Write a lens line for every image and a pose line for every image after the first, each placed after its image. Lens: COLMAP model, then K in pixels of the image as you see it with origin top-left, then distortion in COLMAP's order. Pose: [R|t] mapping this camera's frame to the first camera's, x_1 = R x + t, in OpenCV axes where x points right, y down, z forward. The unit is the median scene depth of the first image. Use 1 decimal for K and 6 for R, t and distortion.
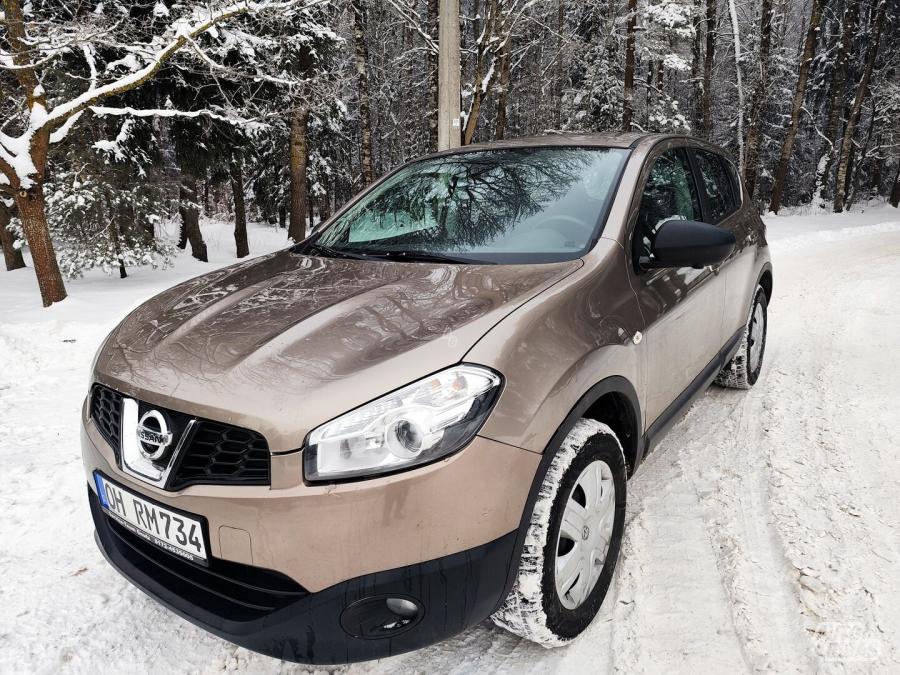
lens RADIAL K [[674.6, 0, 431.0], [0, 674.6, 368.9], [0, 0, 1]] dist [-0.066774, 0.061870]
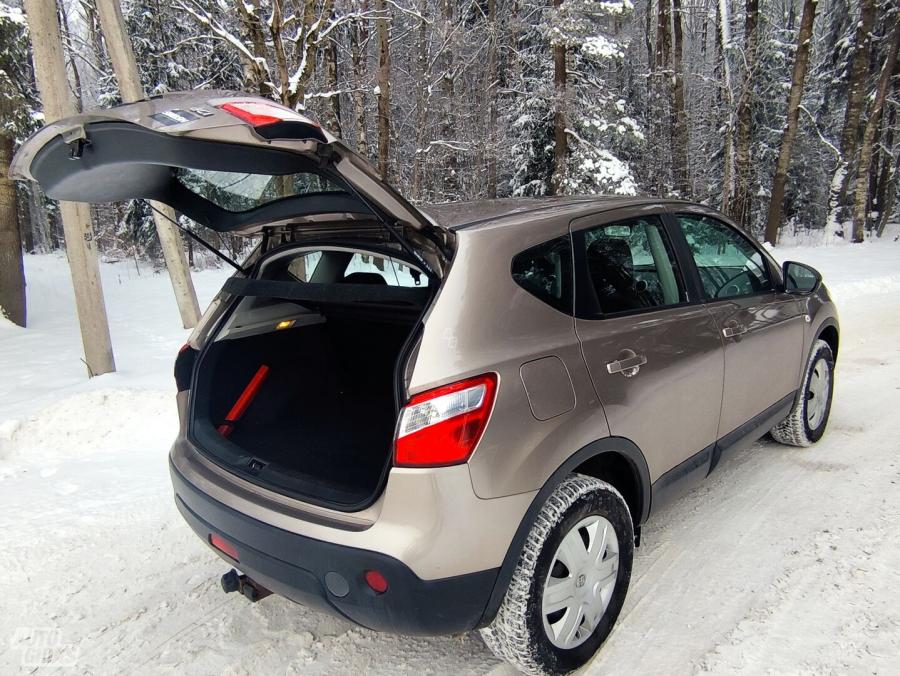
lens RADIAL K [[674.6, 0, 443.1], [0, 674.6, 353.5], [0, 0, 1]] dist [-0.066774, 0.061870]
pose [[0.996166, 0.010471, -0.086849, 0.236649], [-0.013462, 0.999334, -0.033928, -0.087218], [0.086436, 0.034967, 0.995644, 0.239773]]
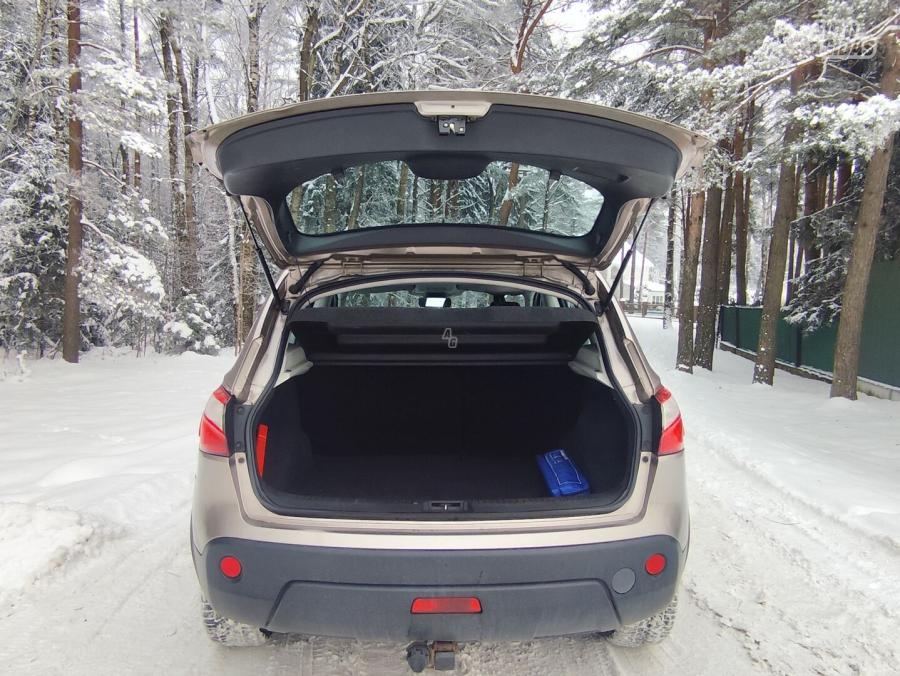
lens RADIAL K [[674.6, 0, 443.3], [0, 674.6, 360.1], [0, 0, 1]] dist [-0.066774, 0.061870]
pose [[0.752640, 0.001428, 0.658431, 0.129056], [0.123509, 0.981941, -0.143310, -0.078924], [-0.646745, 0.189183, 0.738871, 0.270223]]
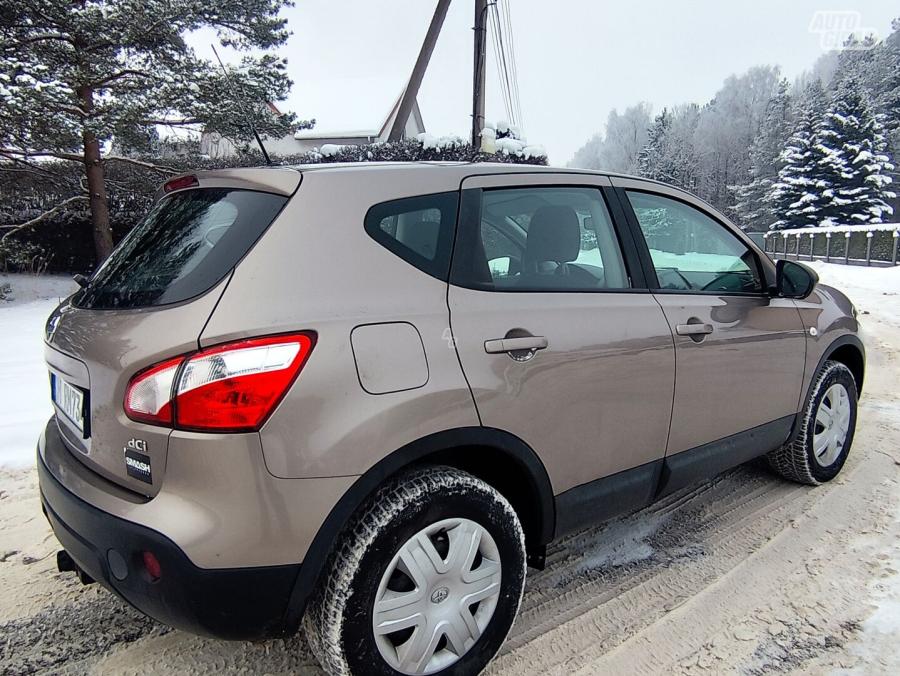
lens RADIAL K [[674.6, 0, 446.0], [0, 674.6, 352.0], [0, 0, 1]] dist [-0.066774, 0.061870]
pose [[0.977746, 0.066584, -0.198946, 0.265749], [-0.082739, 0.993819, -0.074019, -0.080997], [0.192788, 0.088832, 0.977211, 0.259184]]
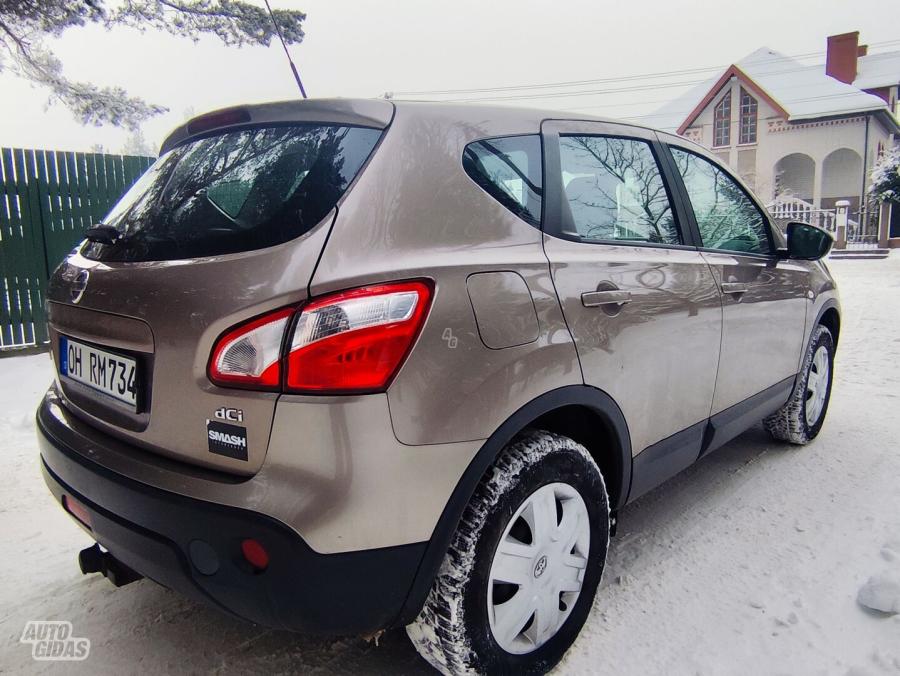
lens RADIAL K [[674.6, 0, 446.3], [0, 674.6, 352.3], [0, 0, 1]] dist [-0.066774, 0.061870]
pose [[0.997365, 0.047861, -0.054512, 0.241236], [-0.051195, 0.996793, -0.061502, -0.076301], [0.051394, 0.064131, 0.996617, 0.263935]]
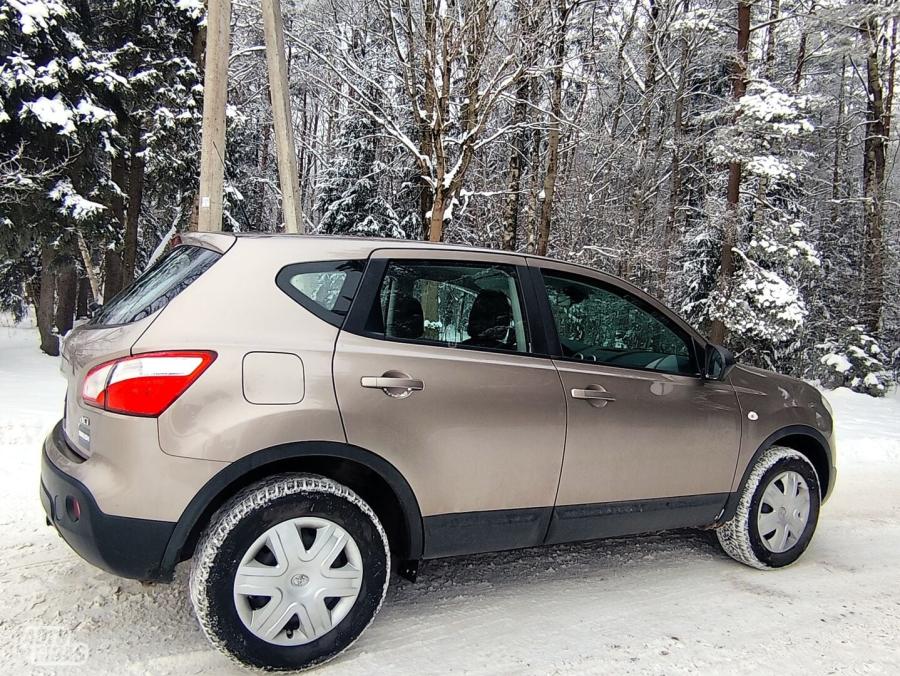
lens RADIAL K [[674.6, 0, 441.8], [0, 674.6, 349.8], [0, 0, 1]] dist [-0.066774, 0.061870]
pose [[0.917339, 0.127403, -0.377170, 0.306637], [-0.200986, 0.966018, -0.162523, -0.078313], [0.343647, 0.224895, 0.911772, 0.248797]]
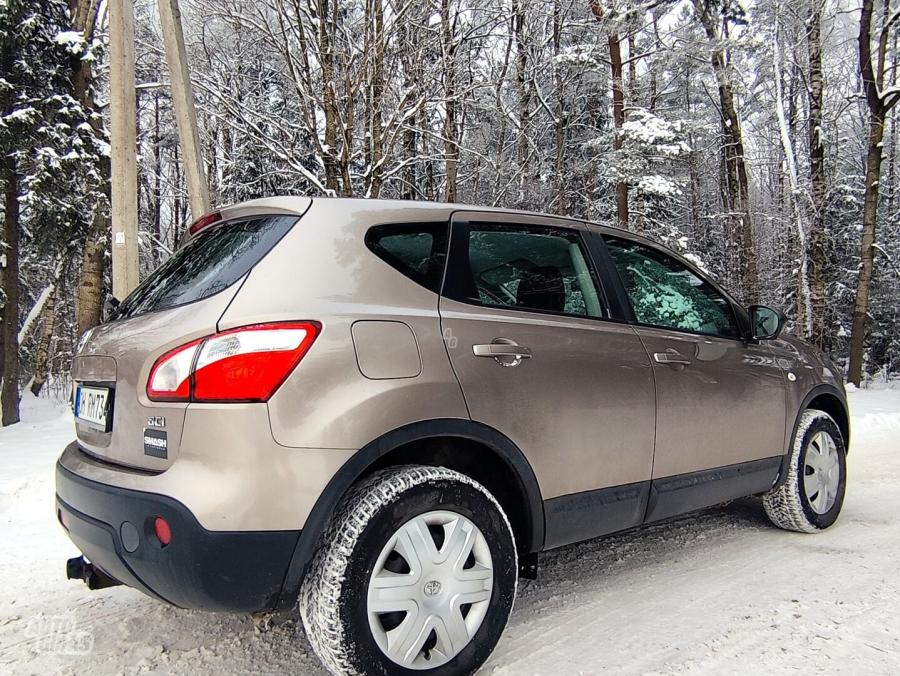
lens RADIAL K [[674.6, 0, 442.5], [0, 674.6, 349.9], [0, 0, 1]] dist [-0.066774, 0.061870]
pose [[0.975513, 0.020300, -0.219004, 0.270211], [-0.076504, 0.964872, -0.251334, -0.063718], [0.206209, 0.261934, 0.942798, 0.253559]]
